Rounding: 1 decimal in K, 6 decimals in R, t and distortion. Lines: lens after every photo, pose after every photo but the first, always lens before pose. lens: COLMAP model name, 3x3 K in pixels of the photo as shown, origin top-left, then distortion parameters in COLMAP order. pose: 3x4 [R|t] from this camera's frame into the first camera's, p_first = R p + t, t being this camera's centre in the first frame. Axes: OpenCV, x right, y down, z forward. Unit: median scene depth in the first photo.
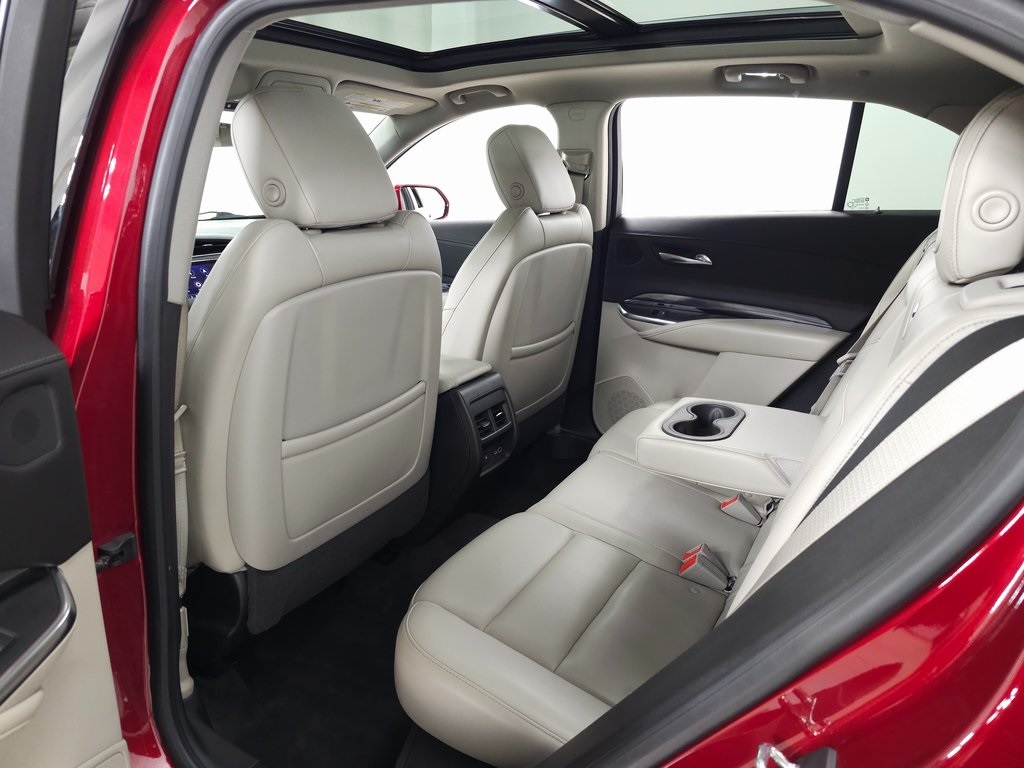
lens RADIAL K [[707.0, 0, 509.1], [0, 707.0, 379.3], [0, 0, 1]] dist [0.052580, -0.049243]
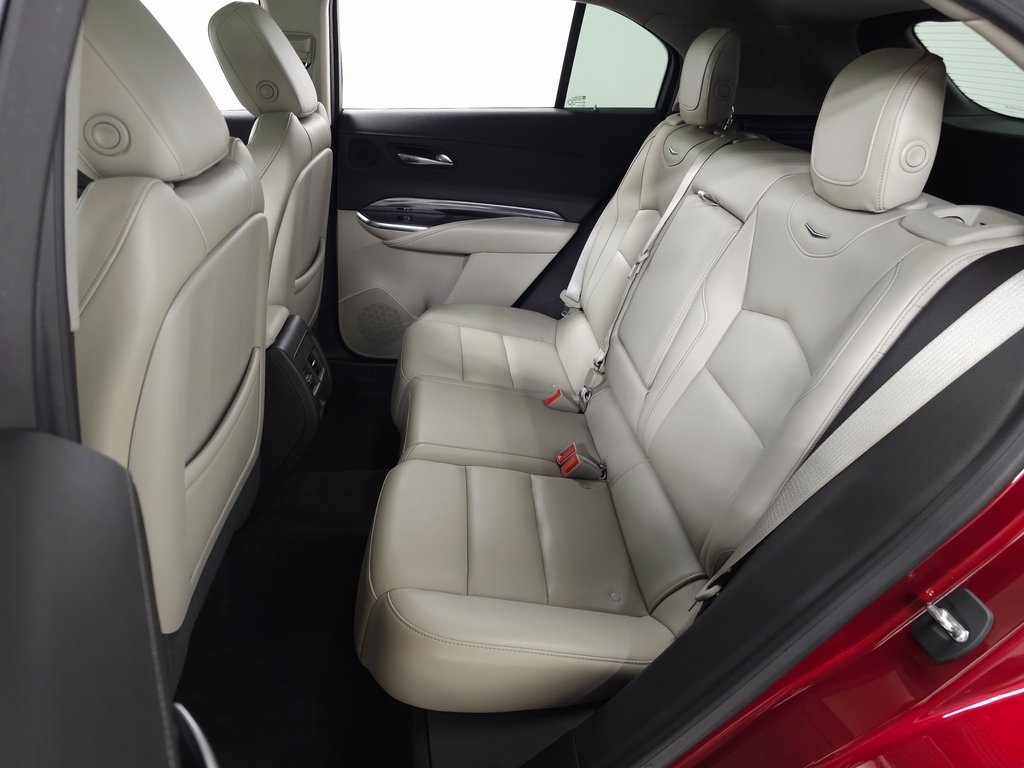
lens RADIAL K [[707.0, 0, 511.9], [0, 707.0, 385.5], [0, 0, 1]] dist [0.052580, -0.049243]
pose [[0.822692, -0.223205, 0.522837, -0.244988], [0.122537, 0.967703, 0.220309, -0.075518], [-0.555124, -0.117179, 0.823472, 0.108414]]
